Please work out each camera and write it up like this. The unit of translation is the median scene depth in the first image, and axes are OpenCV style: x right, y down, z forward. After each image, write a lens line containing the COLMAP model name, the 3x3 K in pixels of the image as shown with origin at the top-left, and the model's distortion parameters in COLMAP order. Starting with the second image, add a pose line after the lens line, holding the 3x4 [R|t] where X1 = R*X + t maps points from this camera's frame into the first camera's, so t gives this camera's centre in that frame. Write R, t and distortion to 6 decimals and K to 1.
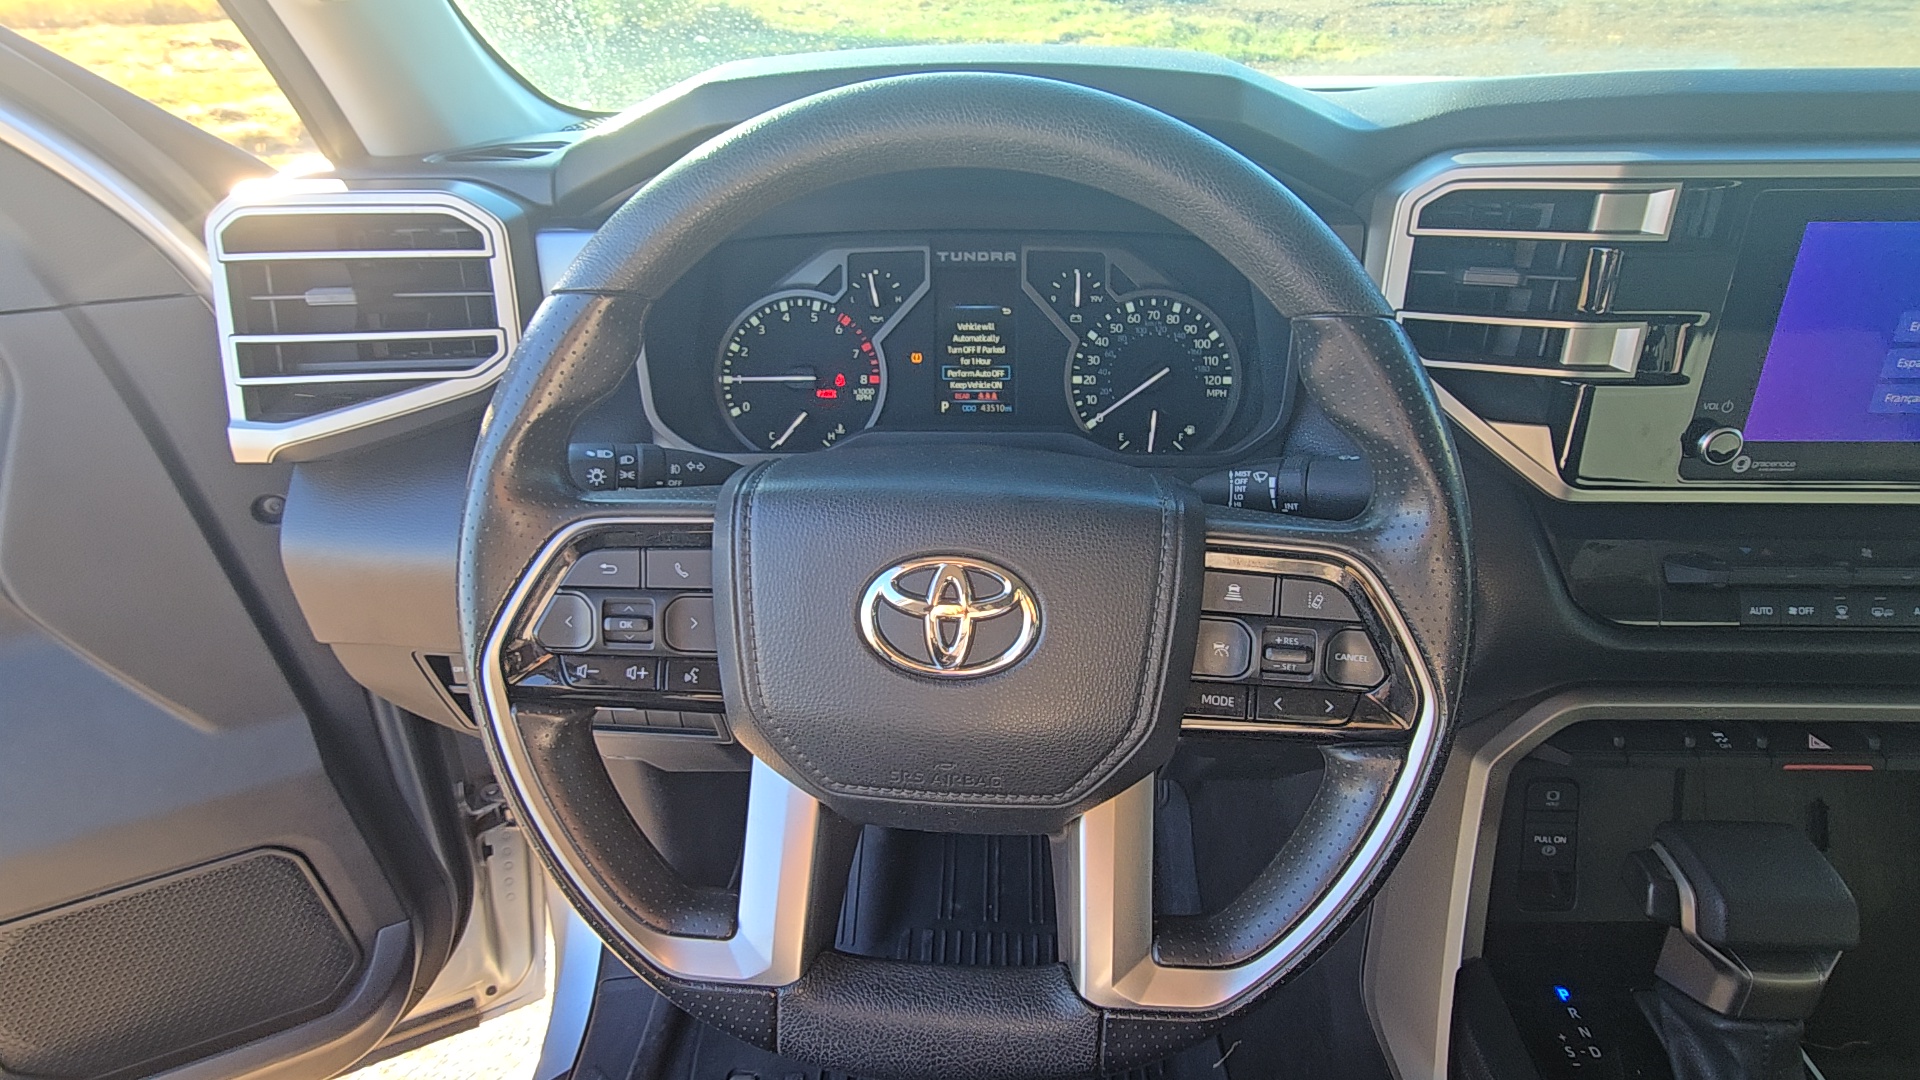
lens RADIAL K [[979.9, 0, 977.1], [0, 979.9, 546.6], [0, 0, 1]] dist [0.001806, 0.000361]
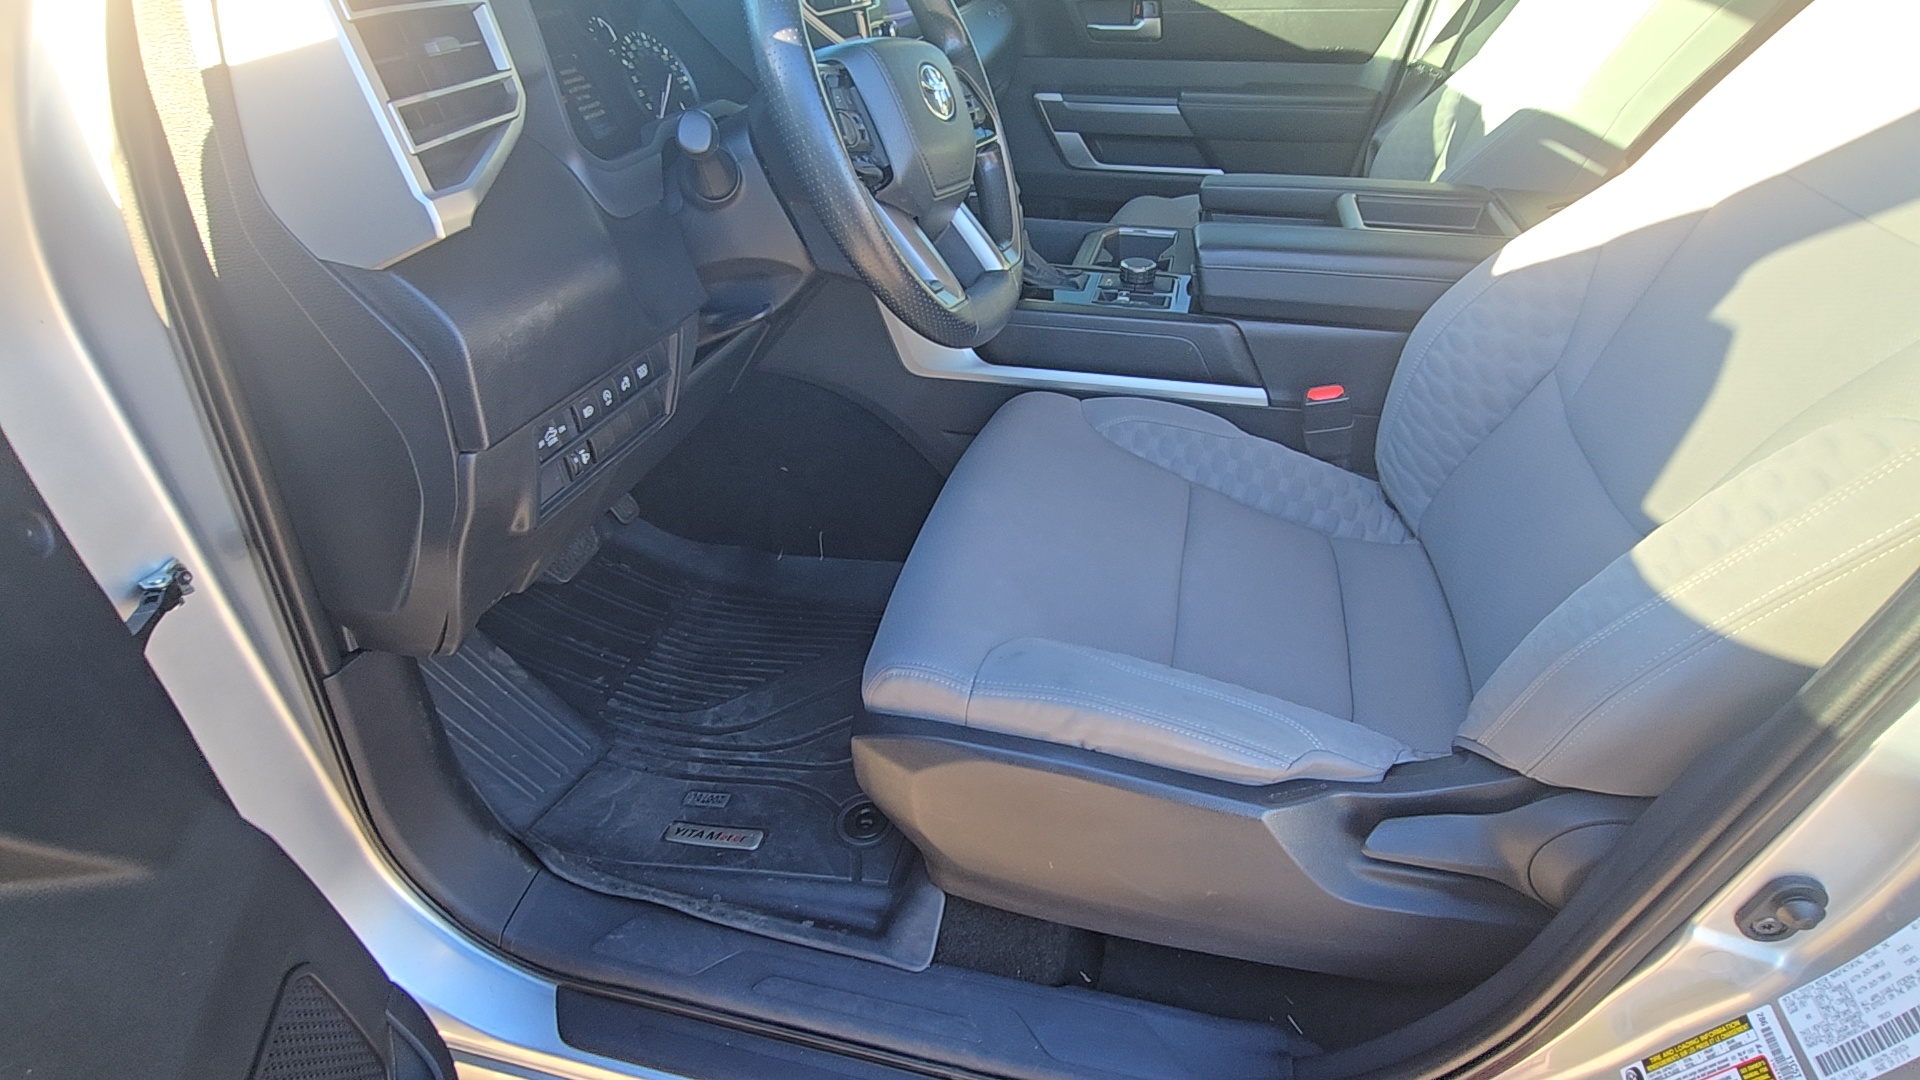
lens RADIAL K [[979.9, 0, 963.6], [0, 979.9, 545.9], [0, 0, 1]] dist [0.001806, 0.000361]
pose [[0.200693, -0.534109, 0.821249, -1.348853], [0.487007, 0.781776, 0.389424, 0.020660], [-0.850027, 0.321799, 0.417012, 0.207527]]
